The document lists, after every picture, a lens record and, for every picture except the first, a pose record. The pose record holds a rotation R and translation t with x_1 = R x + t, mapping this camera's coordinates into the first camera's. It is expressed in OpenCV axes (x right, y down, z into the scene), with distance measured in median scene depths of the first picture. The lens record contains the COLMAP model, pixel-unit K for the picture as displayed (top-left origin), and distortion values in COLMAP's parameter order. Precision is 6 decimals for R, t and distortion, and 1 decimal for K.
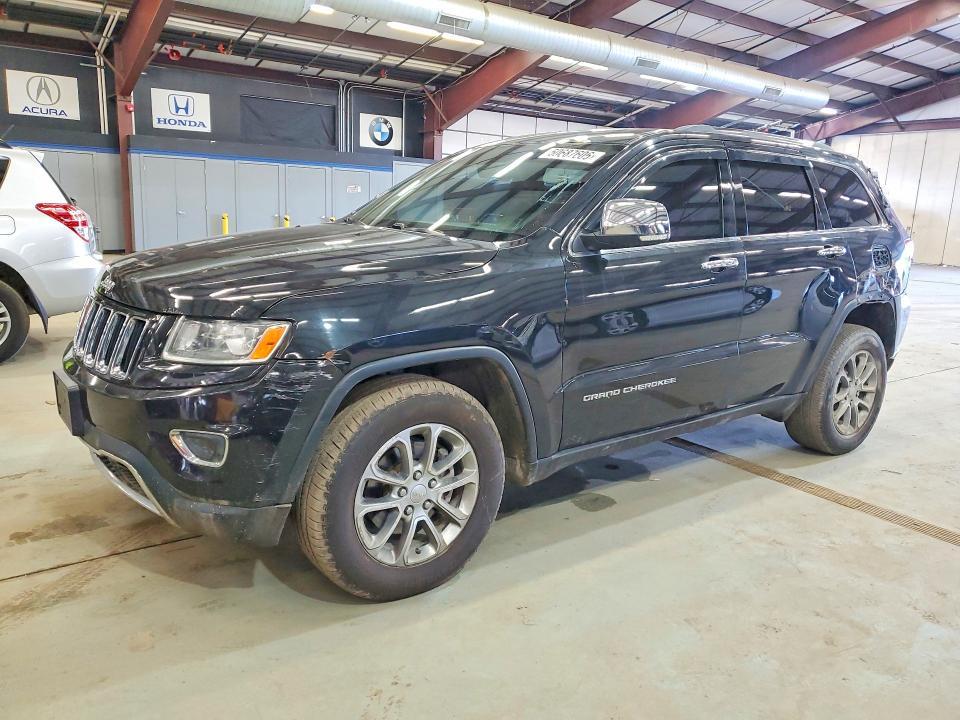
lens RADIAL K [[763.2, 0, 479.5], [0, 763.2, 355.6], [0, 0, 1]] dist [0.013676, 0.005007]
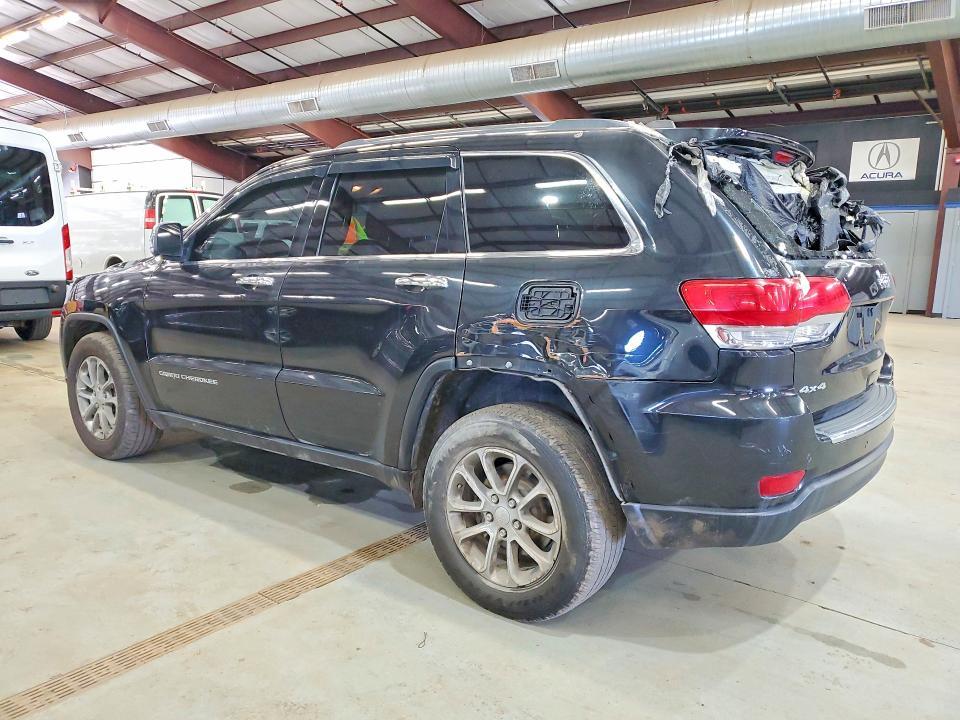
lens RADIAL K [[763.2, 0, 479.6], [0, 763.2, 364.2], [0, 0, 1]] dist [0.013676, 0.005007]
pose [[0.234656, 0.117650, -0.964933, 1.201120], [-0.194586, 0.978243, 0.071952, -0.126167], [0.952404, 0.170879, 0.252443, 0.916486]]
